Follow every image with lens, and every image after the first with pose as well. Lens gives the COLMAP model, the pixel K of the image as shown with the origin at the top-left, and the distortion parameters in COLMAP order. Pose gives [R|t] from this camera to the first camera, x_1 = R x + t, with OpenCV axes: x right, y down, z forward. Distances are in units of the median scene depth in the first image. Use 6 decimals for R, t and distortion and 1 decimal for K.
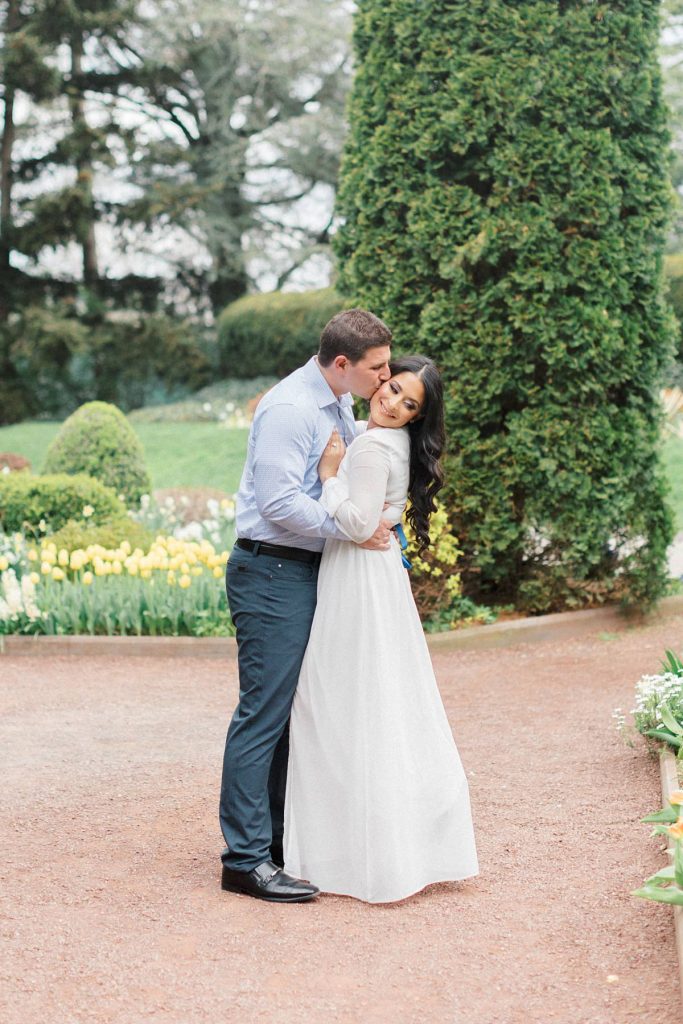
lens RADIAL K [[2081.0, 0, 342.3], [0, 2081.0, 419.0], [0, 0, 1]] dist [-0.004778, 0.000000]
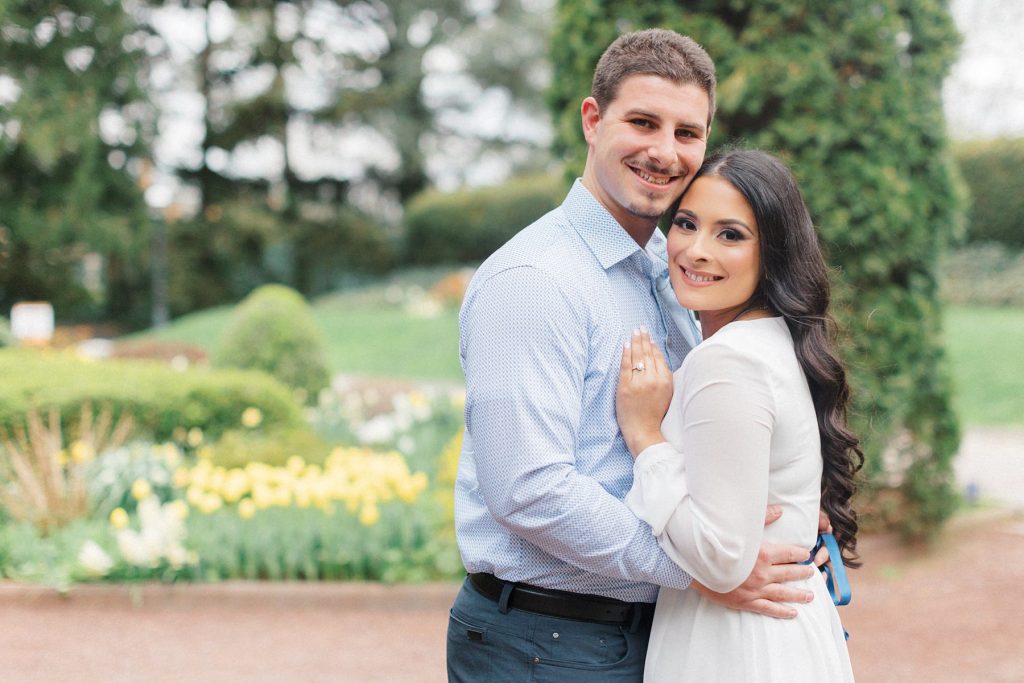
lens RADIAL K [[1447.7, 0, 565.4], [0, 1447.7, 360.8], [0, 0, 1]] dist [-0.059863, 0.000000]
pose [[0.998537, -0.008553, 0.053388, -0.029427], [0.006389, 0.999156, 0.040579, -0.002139], [-0.053690, -0.040179, 0.997749, 0.443018]]
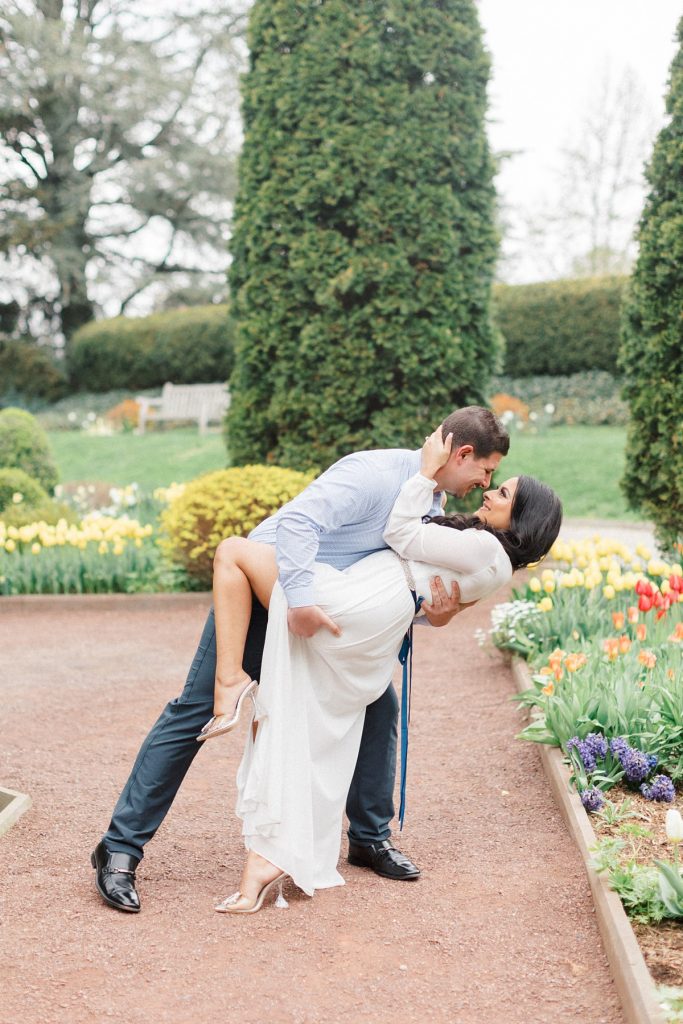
lens RADIAL K [[2069.9, 0, 317.5], [0, 2069.9, 473.4], [0, 0, 1]] dist [0.019474, 0.000000]
pose [[0.994234, -0.011881, 0.106568, -0.086221], [0.010159, 0.999809, 0.016695, 0.012915], [-0.106746, -0.015517, 0.994165, -0.236621]]
